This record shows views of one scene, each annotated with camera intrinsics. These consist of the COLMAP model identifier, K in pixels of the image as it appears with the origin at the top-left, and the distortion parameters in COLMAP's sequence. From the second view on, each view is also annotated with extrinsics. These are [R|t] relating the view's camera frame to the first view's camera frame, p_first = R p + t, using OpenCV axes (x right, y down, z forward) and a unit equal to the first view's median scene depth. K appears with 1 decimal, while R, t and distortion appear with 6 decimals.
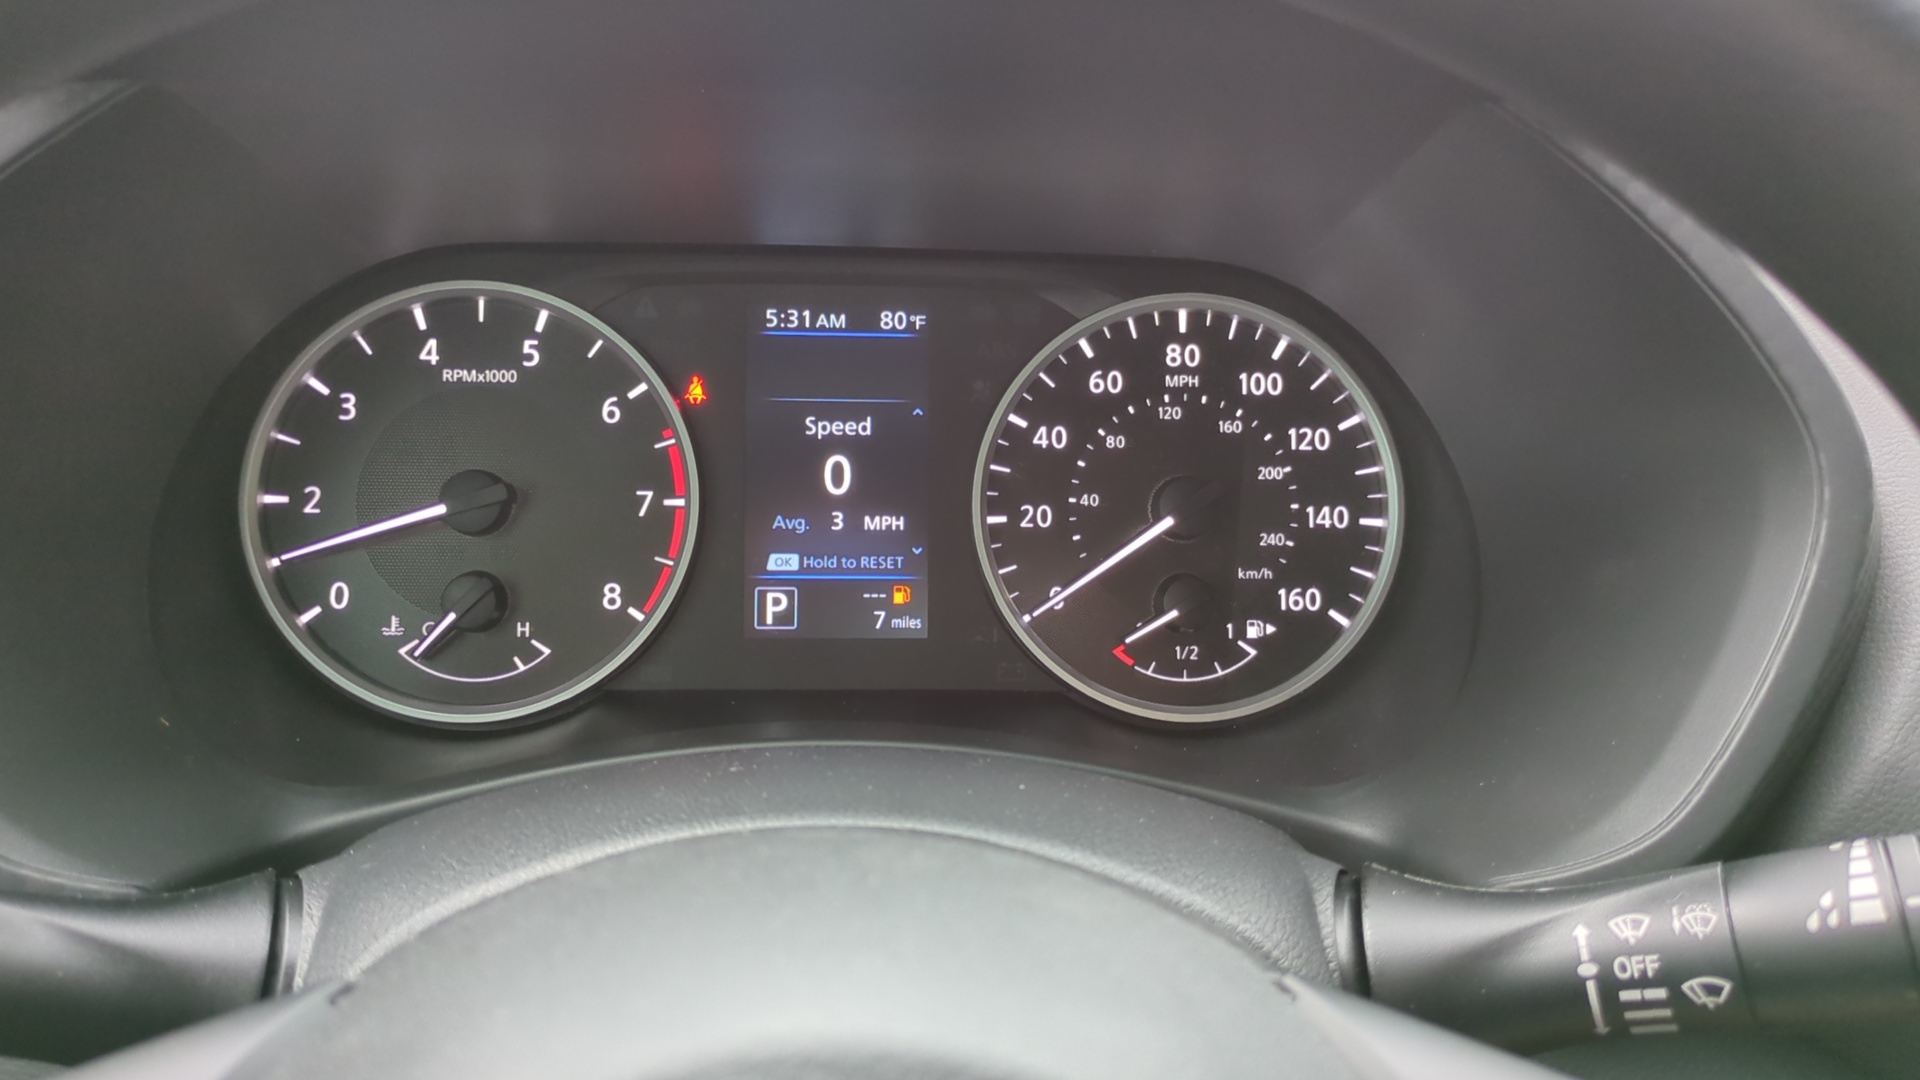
lens RADIAL K [[1517.6, 0, 964.3], [0, 1517.6, 505.5], [0, 0, 1]] dist [0.010259, -0.005318]
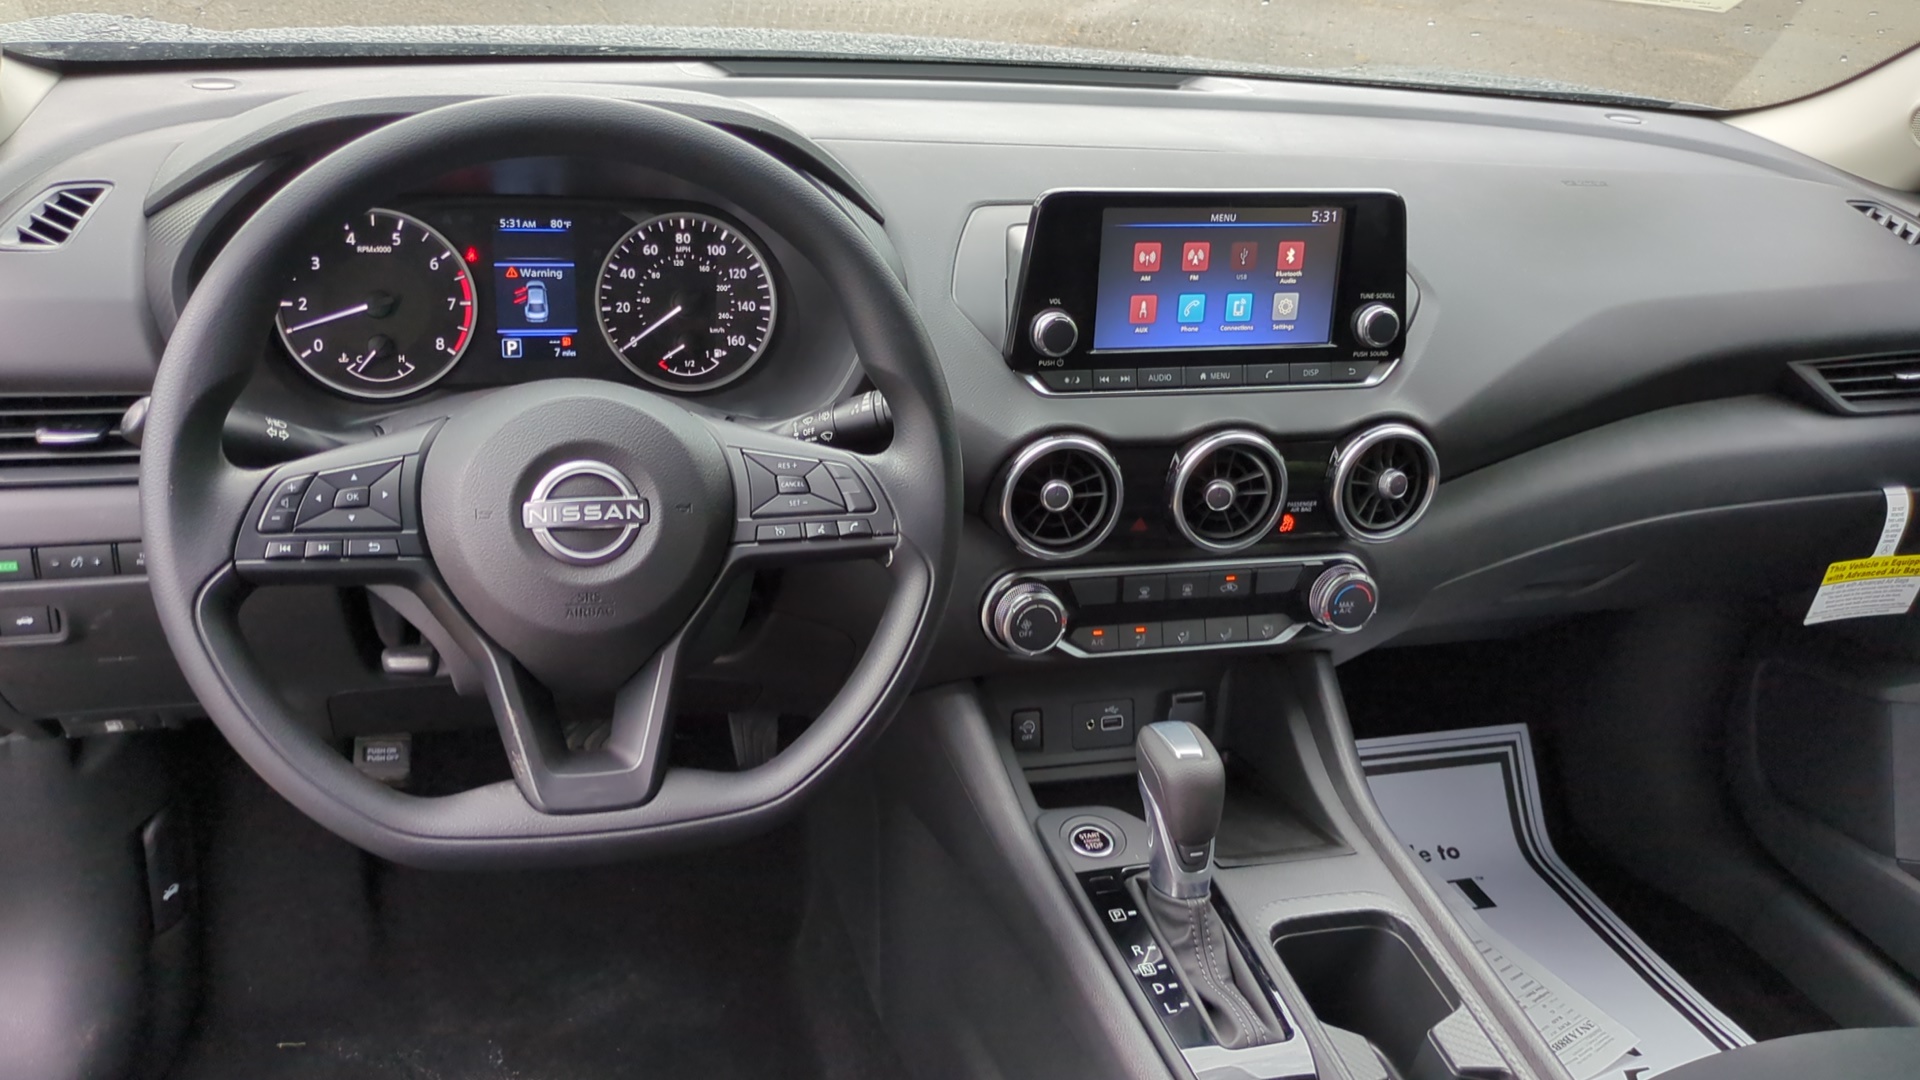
lens RADIAL K [[1517.6, 0, 964.3], [0, 1517.6, 505.5], [0, 0, 1]] dist [0.010259, -0.005318]
pose [[0.963700, -0.049216, 0.262412, -0.077223], [0.017786, 0.992514, 0.120829, 0.037290], [-0.266395, -0.111775, 0.957361, -1.456381]]
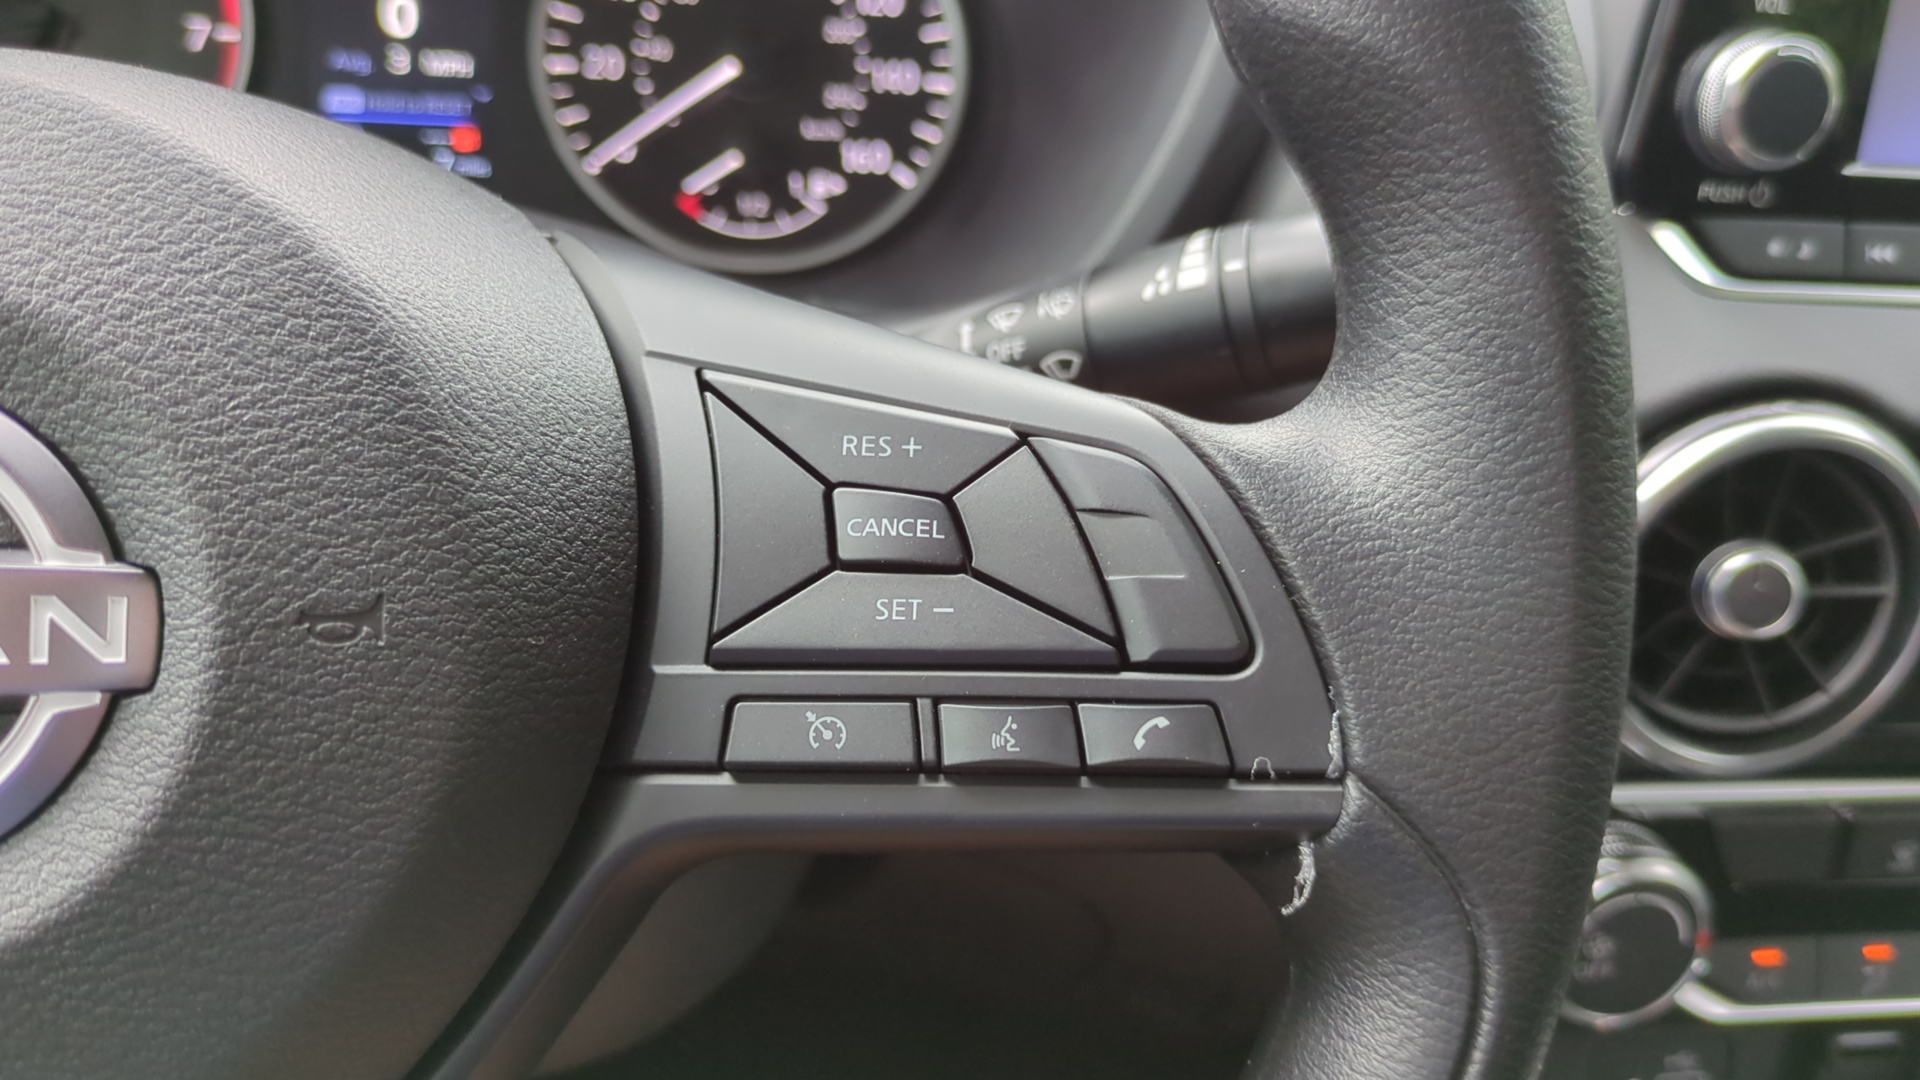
lens RADIAL K [[1517.6, 0, 964.3], [0, 1517.6, 505.5], [0, 0, 1]] dist [0.010259, -0.005318]
pose [[0.994228, 0.007706, 0.107012, 0.180558], [-0.020646, 0.992517, 0.120347, 0.172472], [-0.105284, -0.121862, 0.986947, -0.054205]]
